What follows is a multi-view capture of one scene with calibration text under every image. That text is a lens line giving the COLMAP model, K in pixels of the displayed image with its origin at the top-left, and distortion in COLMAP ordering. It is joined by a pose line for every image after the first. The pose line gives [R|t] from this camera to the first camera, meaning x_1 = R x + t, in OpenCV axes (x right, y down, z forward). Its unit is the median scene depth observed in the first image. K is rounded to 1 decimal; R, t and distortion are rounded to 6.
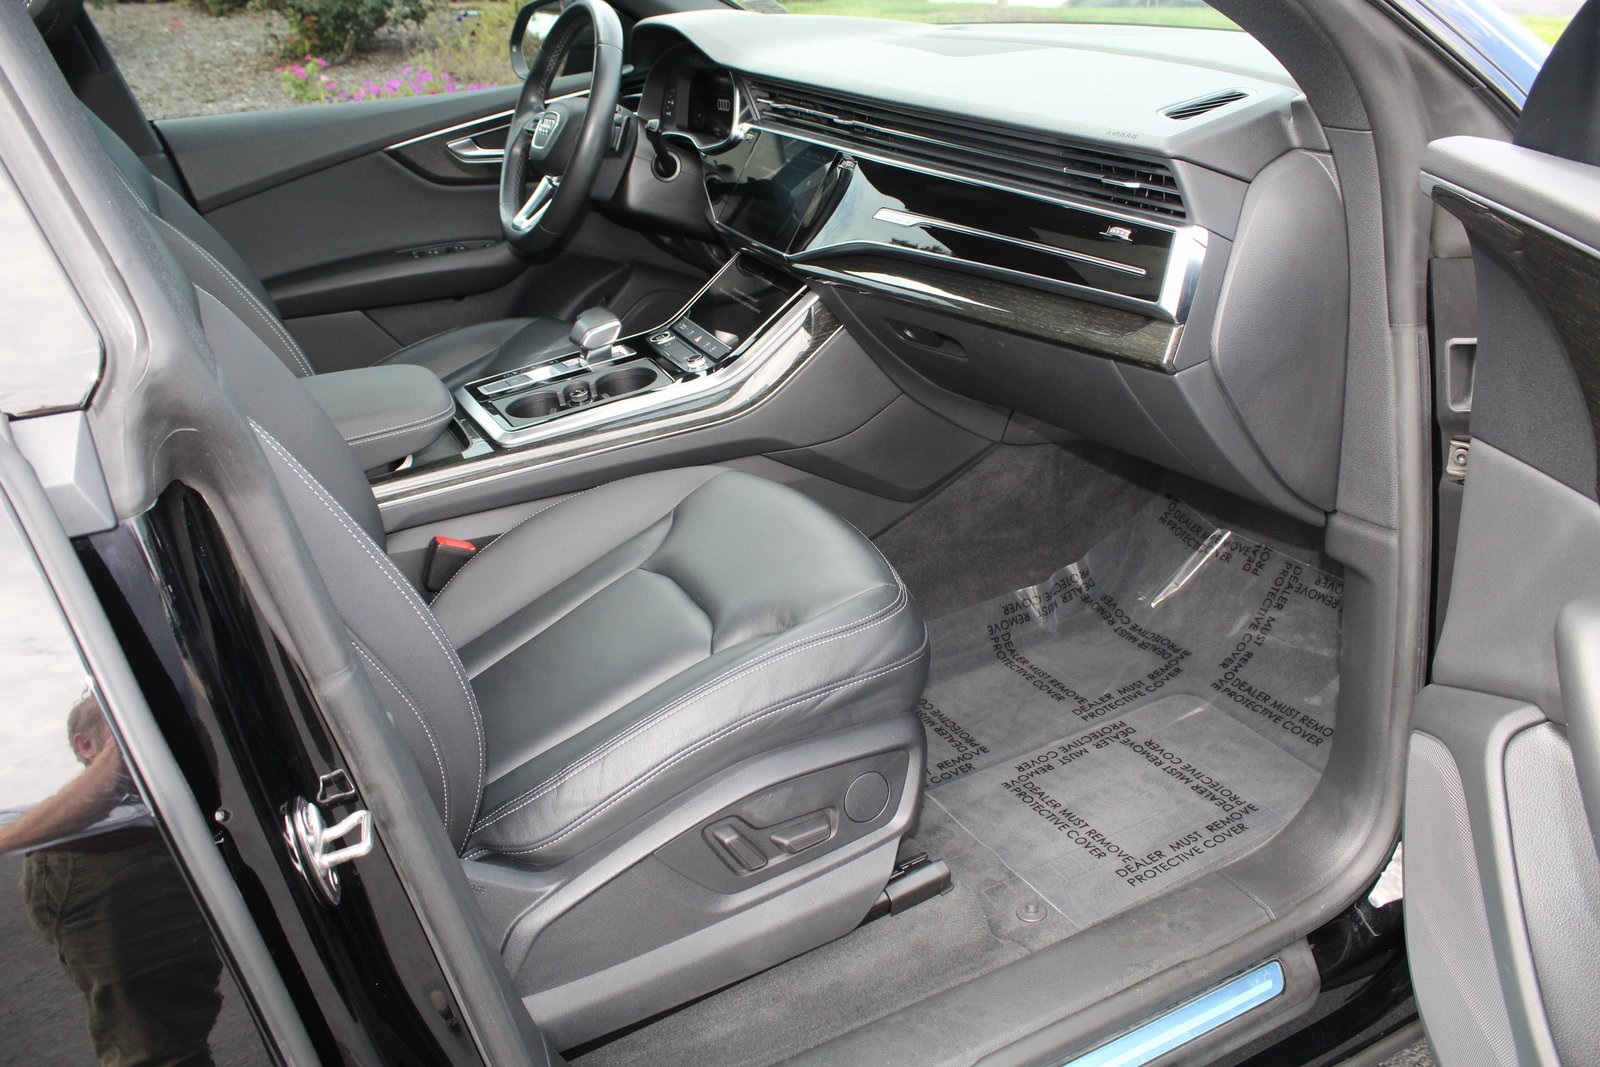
lens RADIAL K [[1323.2, 0, 800.9], [0, 1323.2, 524.8], [0, 0, 1]] dist [-0.150178, 0.066605]
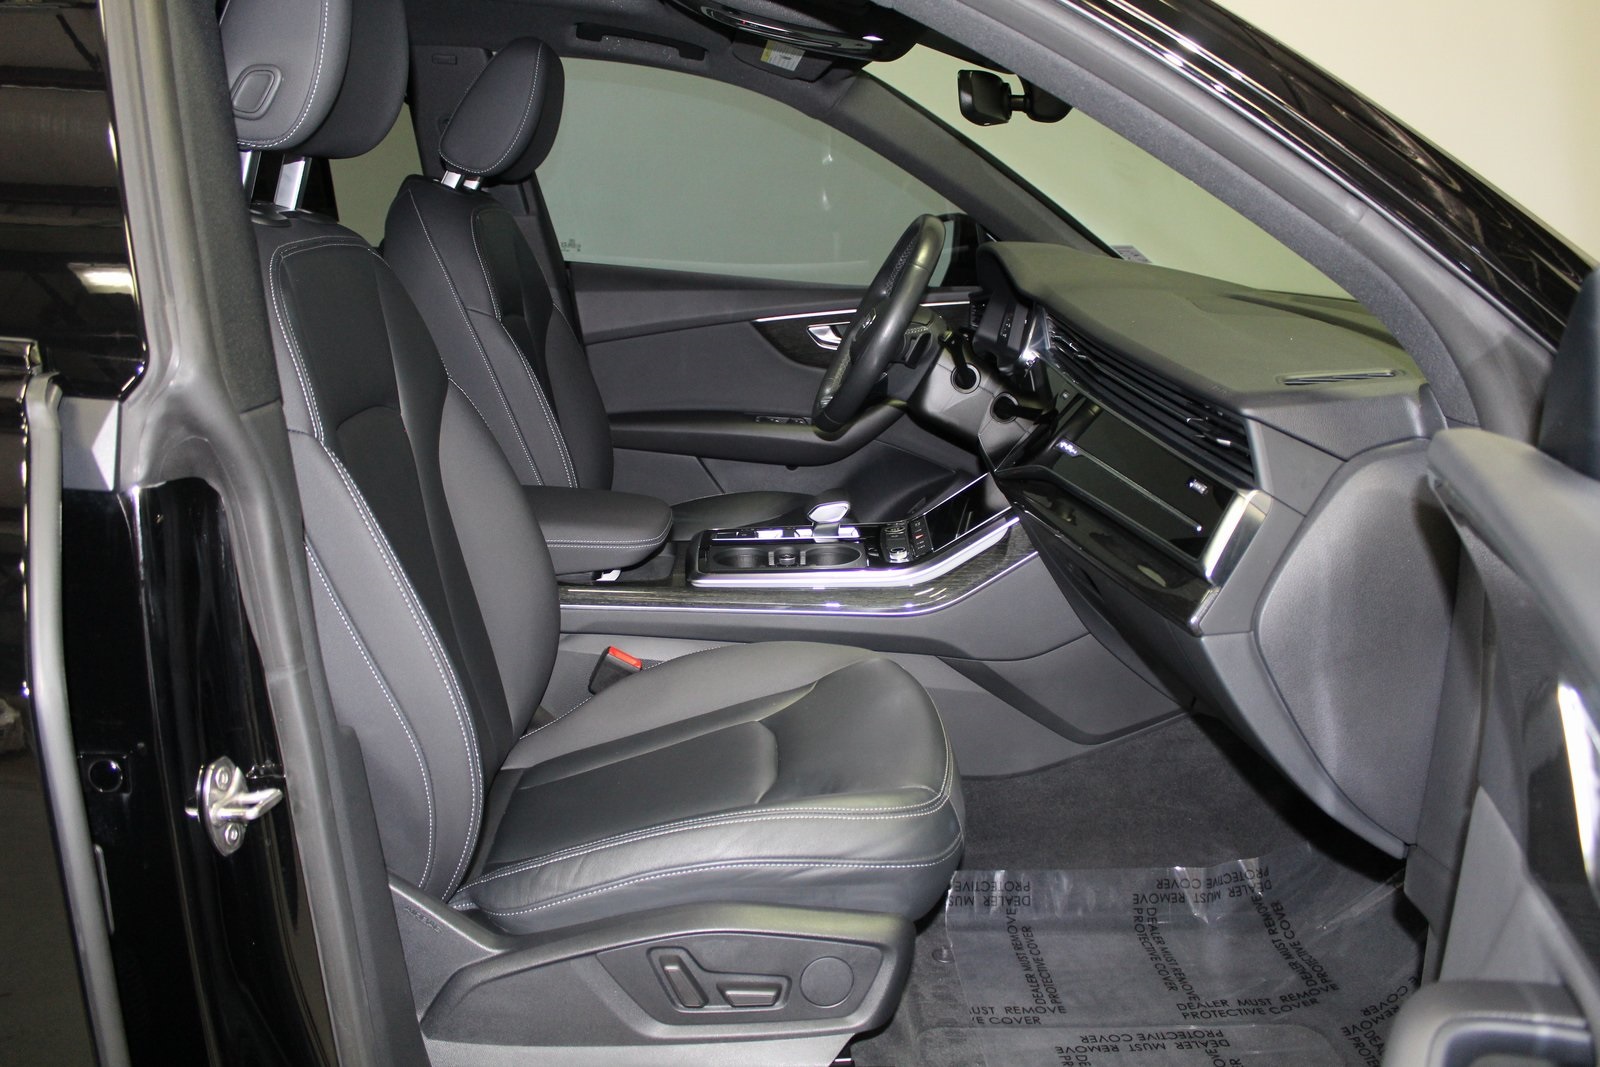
lens RADIAL K [[1323.2, 0, 800.2], [0, 1323.2, 536.8], [0, 0, 1]] dist [-0.150178, 0.066605]
pose [[0.899944, 0.213347, -0.380243, 0.239337], [-0.272692, 0.955900, -0.109059, -0.001734], [0.340207, 0.201836, 0.918434, 0.012516]]
